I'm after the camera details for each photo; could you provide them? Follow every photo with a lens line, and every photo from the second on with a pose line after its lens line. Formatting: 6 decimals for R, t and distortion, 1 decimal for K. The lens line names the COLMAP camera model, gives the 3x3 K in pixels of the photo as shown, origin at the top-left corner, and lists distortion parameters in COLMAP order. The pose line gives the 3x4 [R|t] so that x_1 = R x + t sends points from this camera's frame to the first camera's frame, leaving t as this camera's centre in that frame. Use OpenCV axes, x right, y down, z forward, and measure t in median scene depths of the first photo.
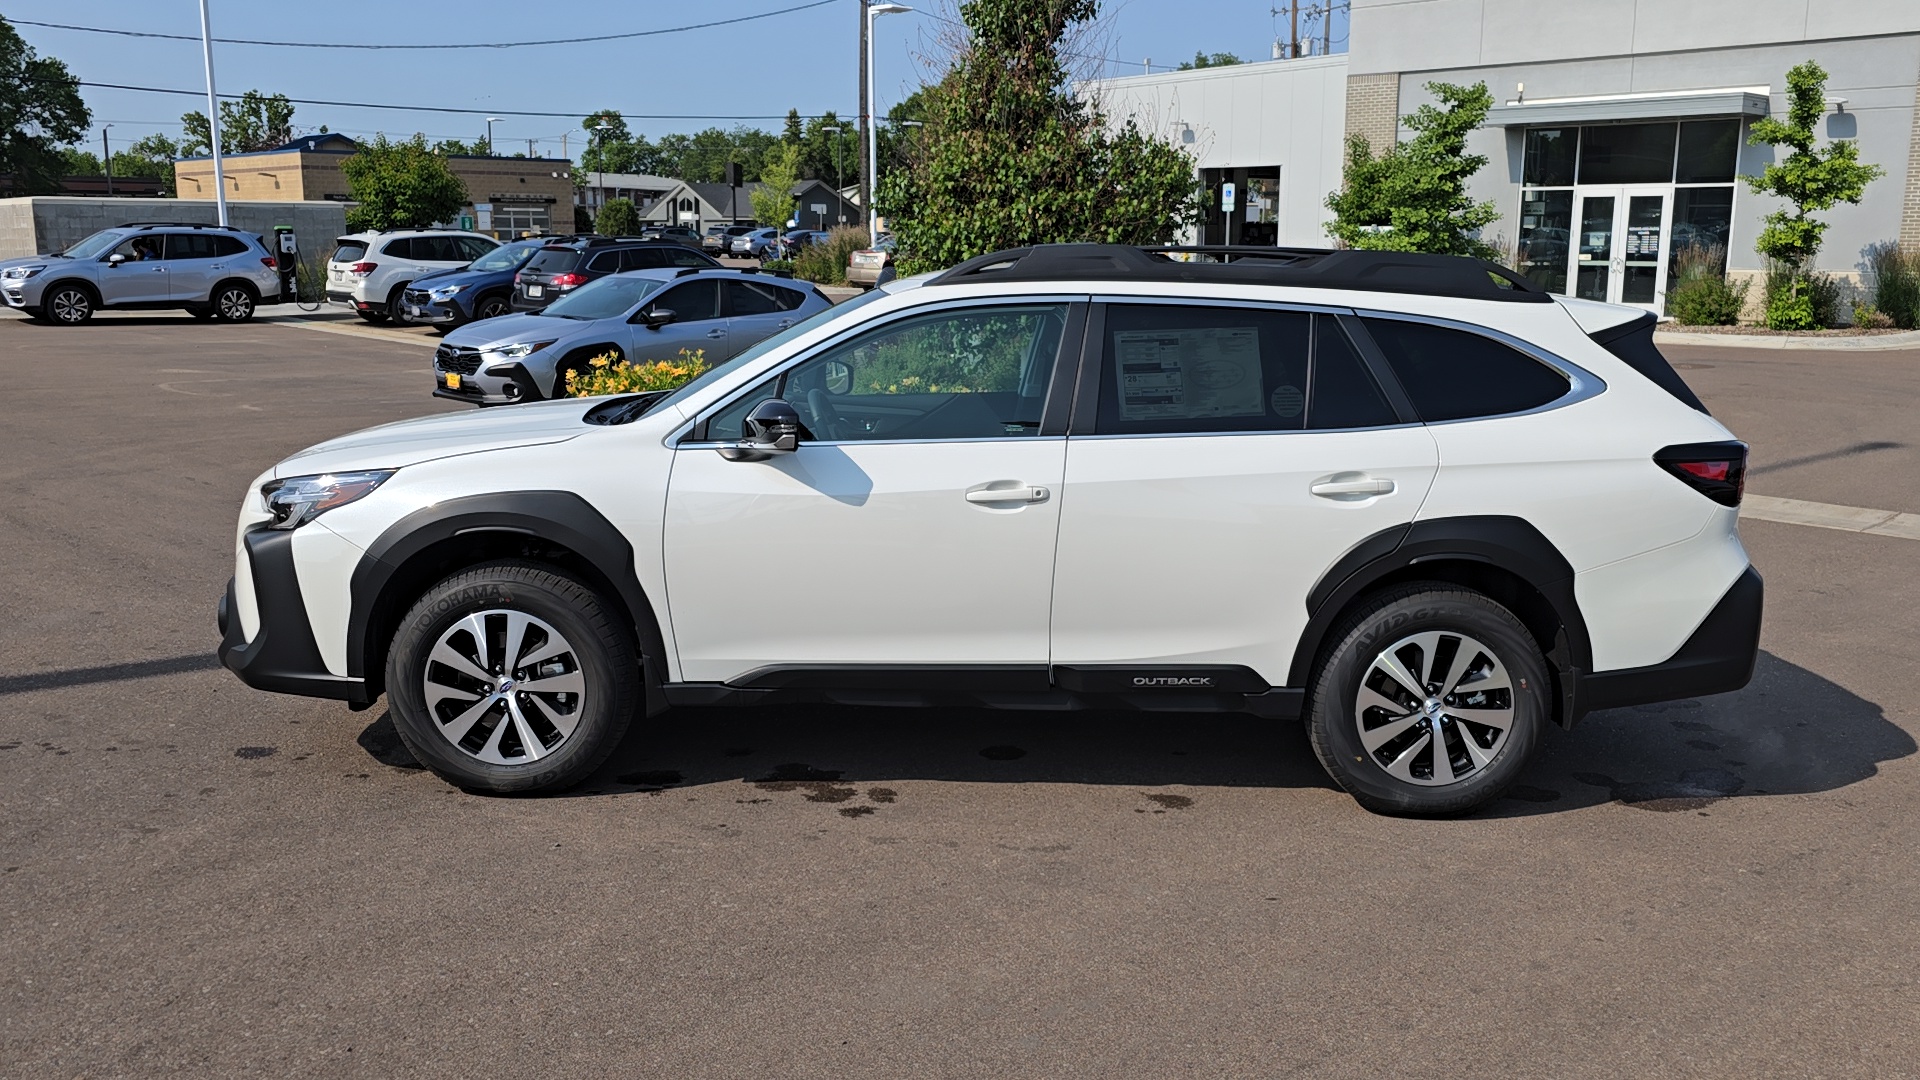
lens RADIAL K [[1591.1, 0, 977.0], [0, 1591.1, 552.2], [0, 0, 1]] dist [0.006588, -0.003470]
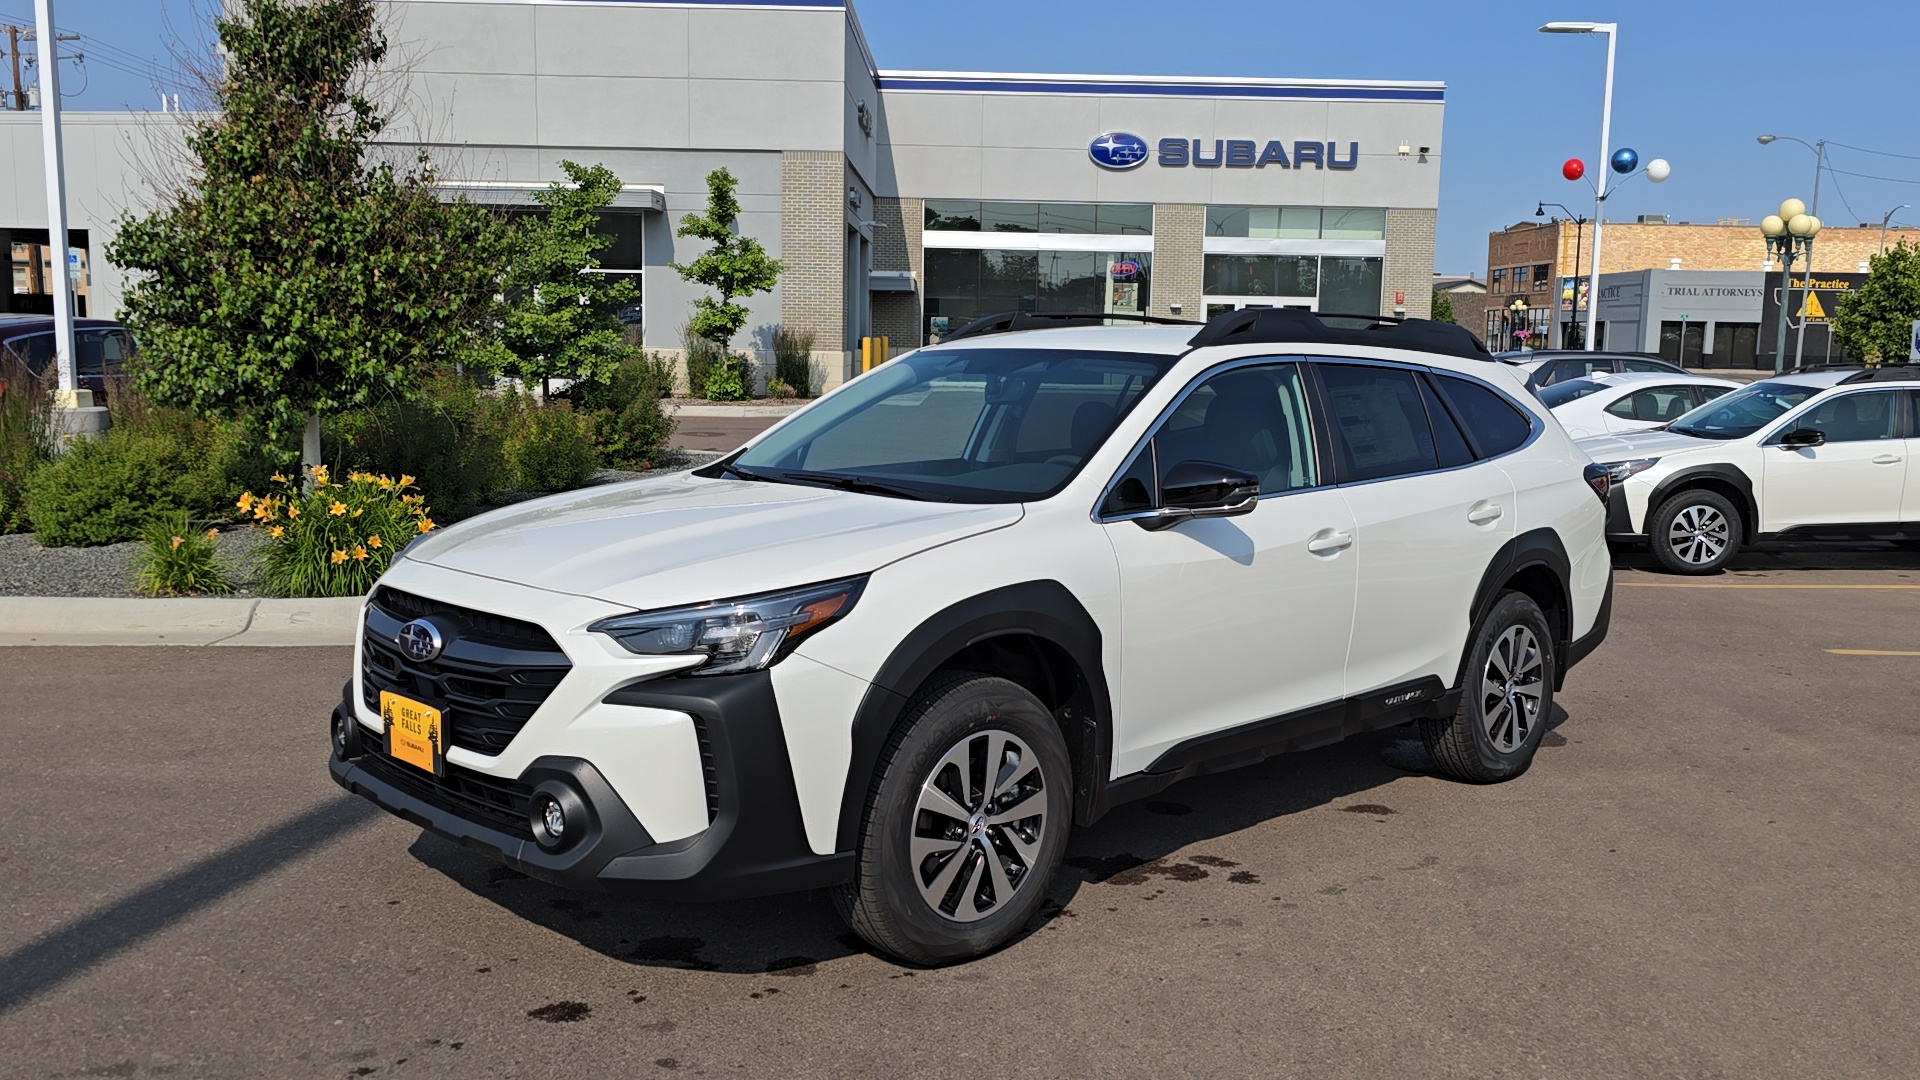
lens RADIAL K [[1591.1, 0, 977.0], [0, 1591.1, 552.2], [0, 0, 1]] dist [0.006588, -0.003470]
pose [[0.713772, -0.085202, 0.695176, -0.340249], [0.119554, 0.992827, -0.001069, -0.021761], [-0.690098, 0.083875, 0.718839, 0.155687]]
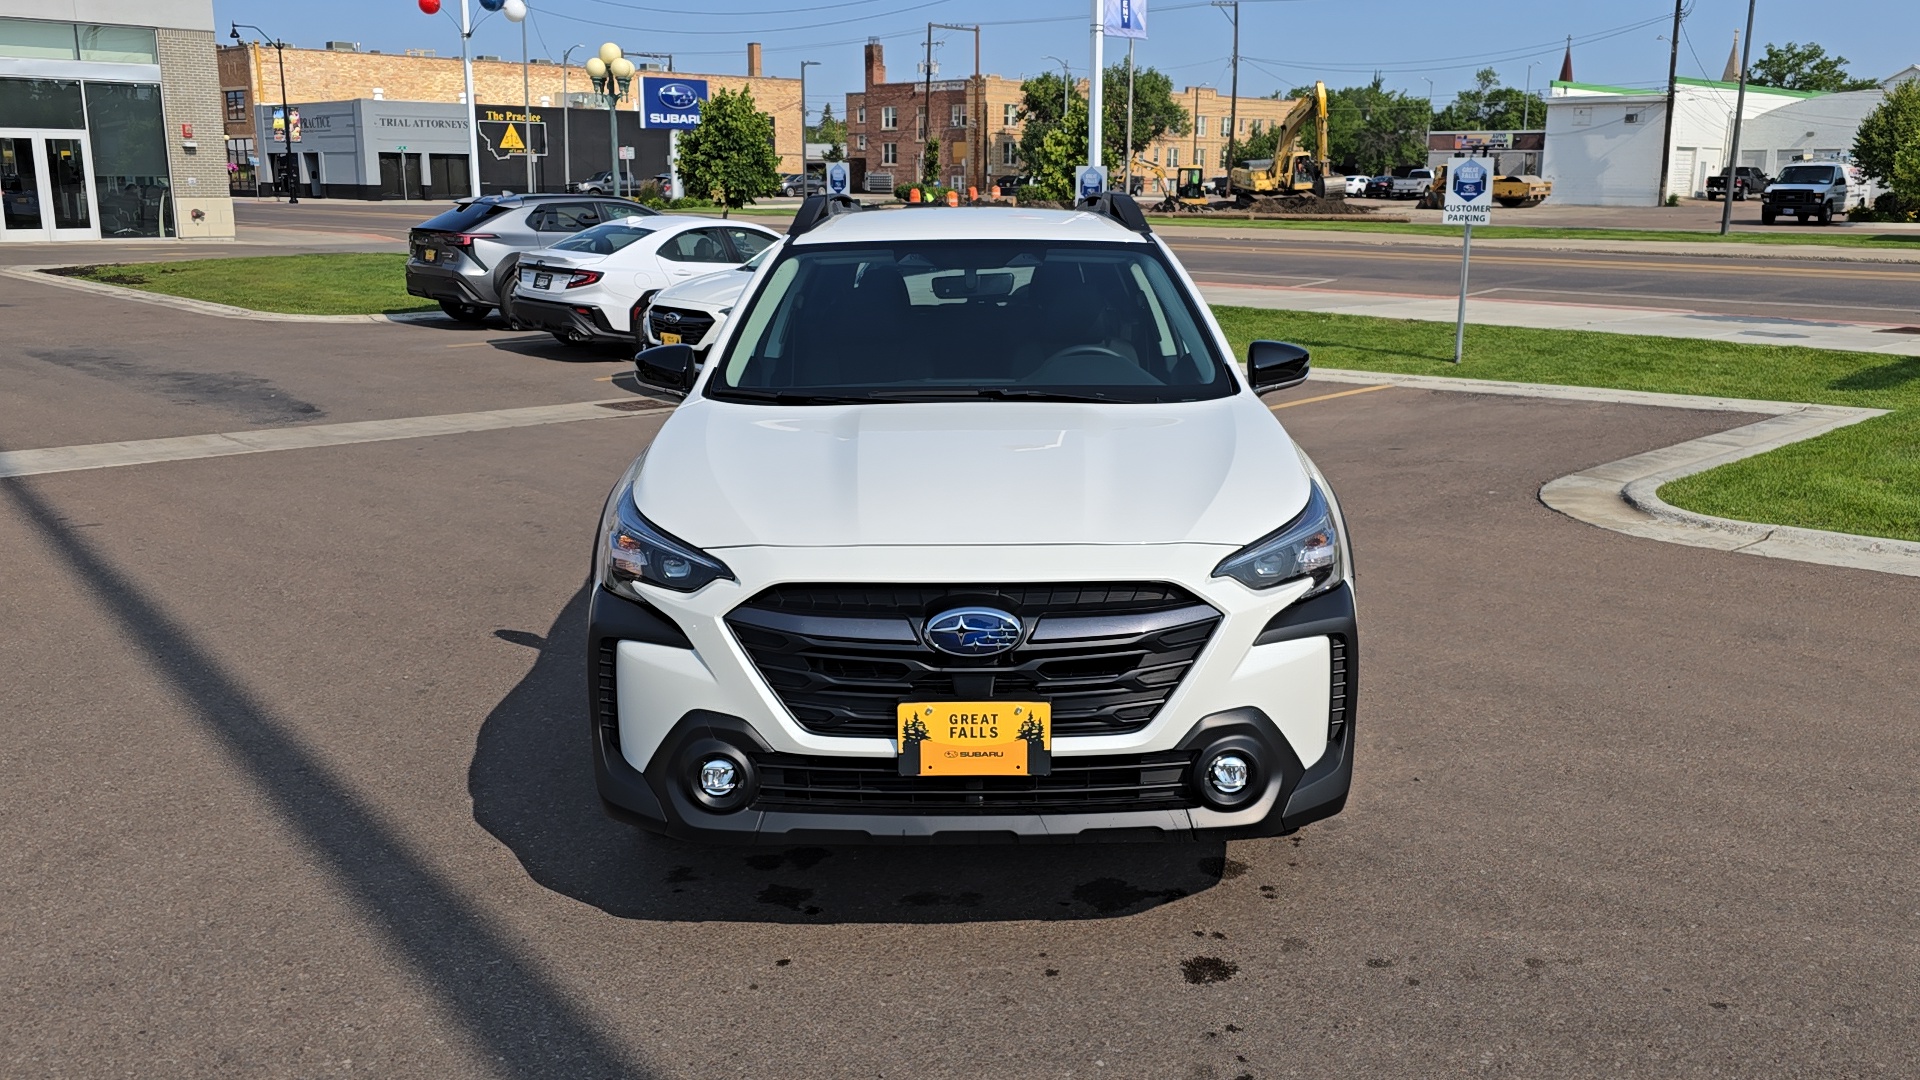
lens RADIAL K [[1591.1, 0, 977.0], [0, 1591.1, 552.2], [0, 0, 1]] dist [0.006588, -0.003470]
pose [[0.000194, -0.231007, 0.972952, -0.458768], [0.187449, 0.955714, 0.226877, -0.091437], [-0.982274, 0.182335, 0.043487, 0.445721]]
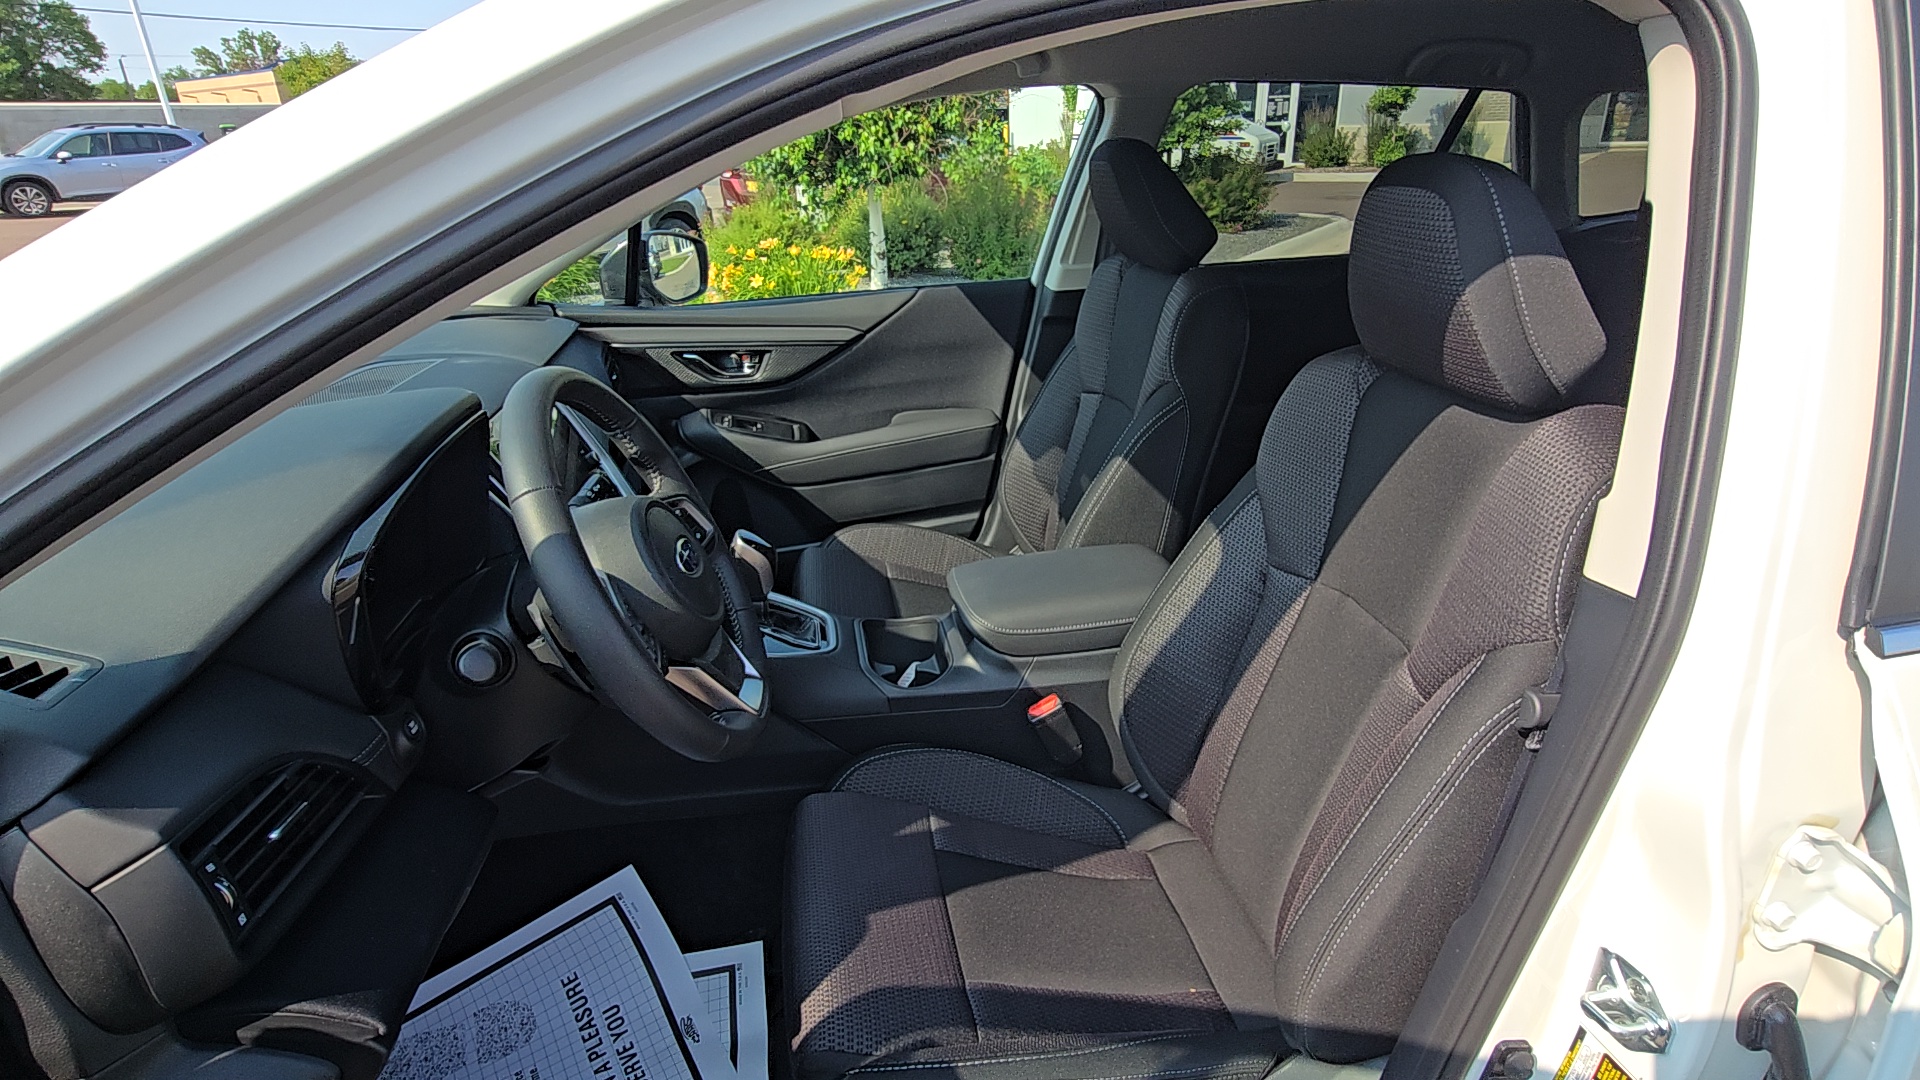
lens RADIAL K [[954.5, 0, 958.9], [0, 954.5, 545.6], [0, 0, 1]] dist [0.003829, -0.000526]
pose [[0.987146, -0.089510, 0.132404, -0.019624], [0.058942, 0.973947, 0.218981, -0.045768], [-0.148556, -0.208362, 0.966704, 0.358536]]
